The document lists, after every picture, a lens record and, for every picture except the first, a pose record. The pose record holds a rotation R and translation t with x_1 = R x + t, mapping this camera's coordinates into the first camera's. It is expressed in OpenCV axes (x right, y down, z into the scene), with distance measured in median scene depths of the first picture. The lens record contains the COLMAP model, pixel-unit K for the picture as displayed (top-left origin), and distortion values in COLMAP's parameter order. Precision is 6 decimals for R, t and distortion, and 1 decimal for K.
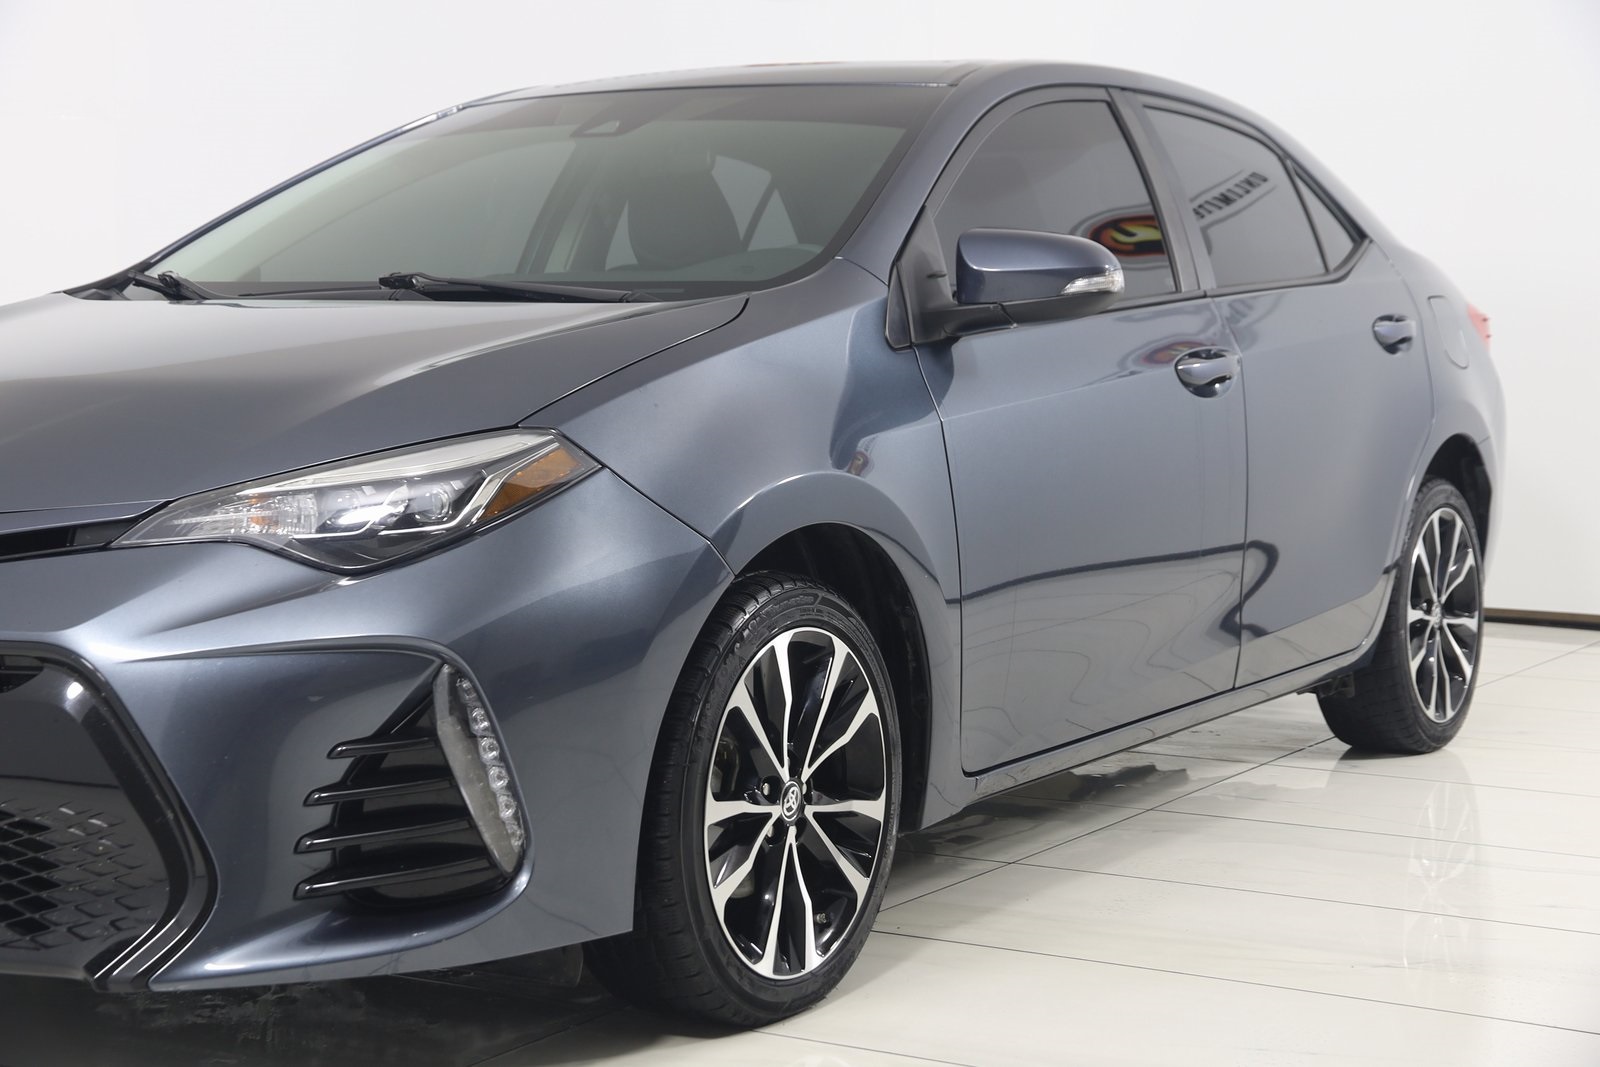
lens RADIAL K [[2554.1, 0, 793.7], [0, 2554.1, 525.7], [0, 0, 1]] dist [0.136242, 0.000000]
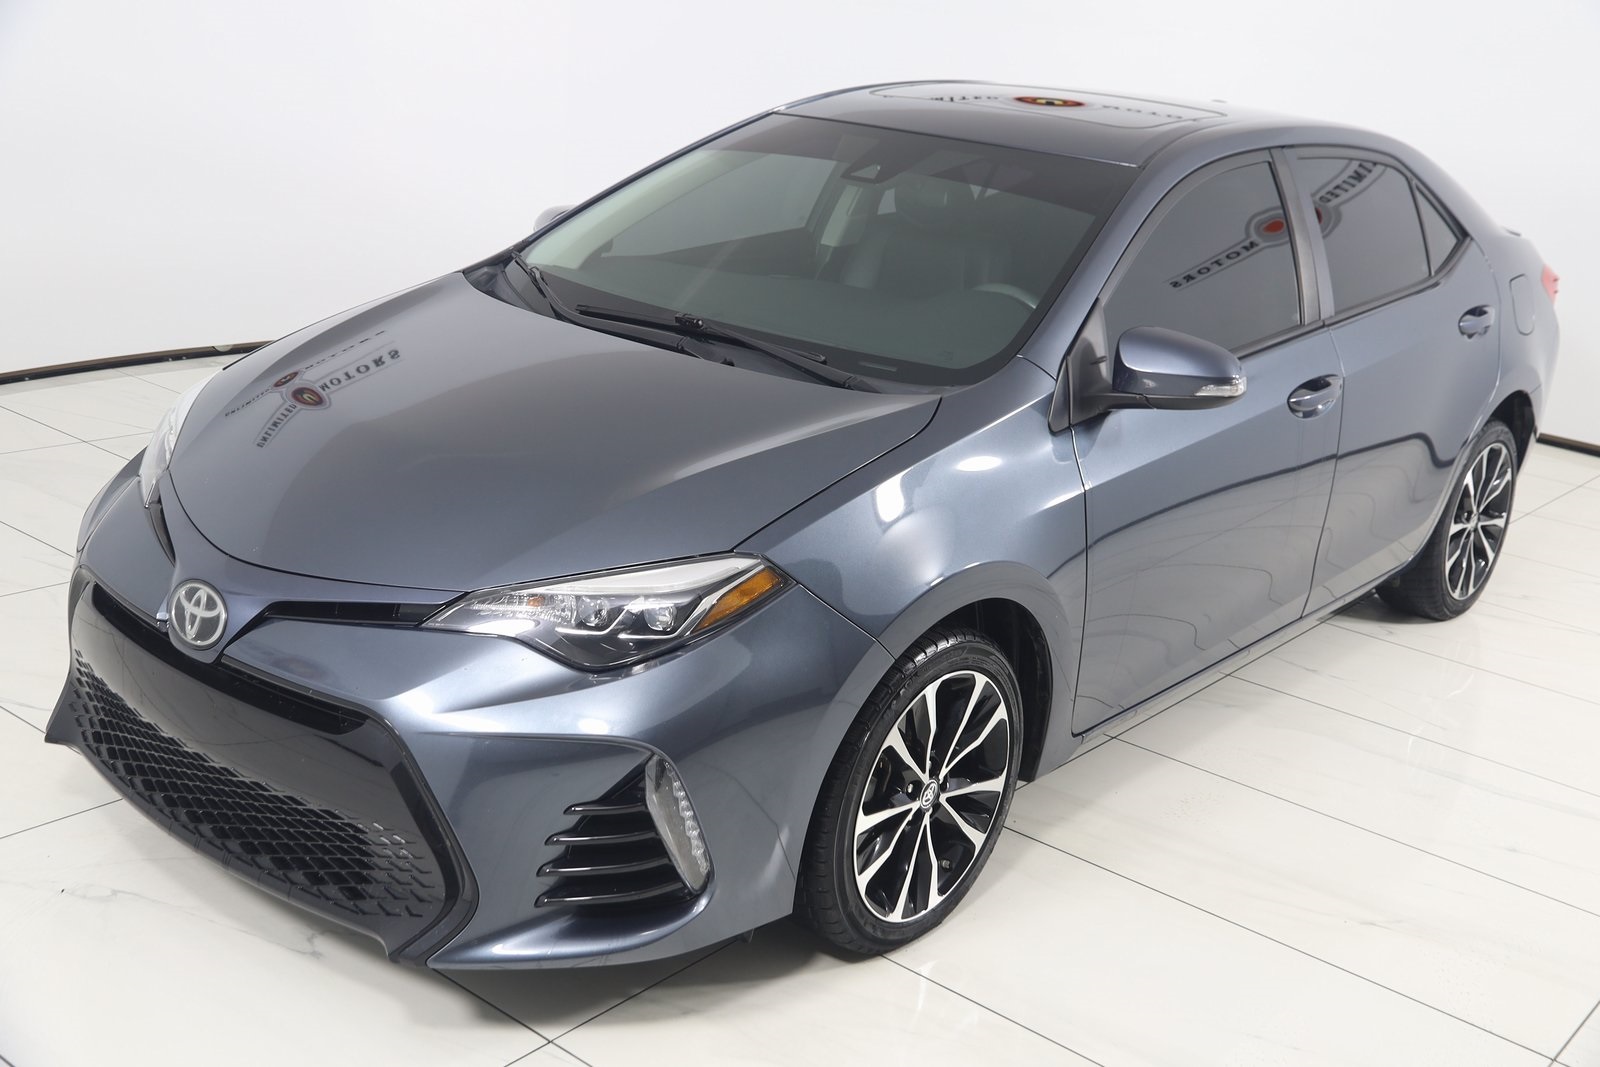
lens RADIAL K [[1670.2, 0, 798.0], [0, 1670.2, 519.9], [0, 0, 1]] dist [0.050554, 0.000000]
pose [[0.985256, 0.114028, -0.127545, 0.028807], [-0.083419, 0.971066, 0.223767, -0.238404], [0.149370, -0.209828, 0.966261, 0.191186]]
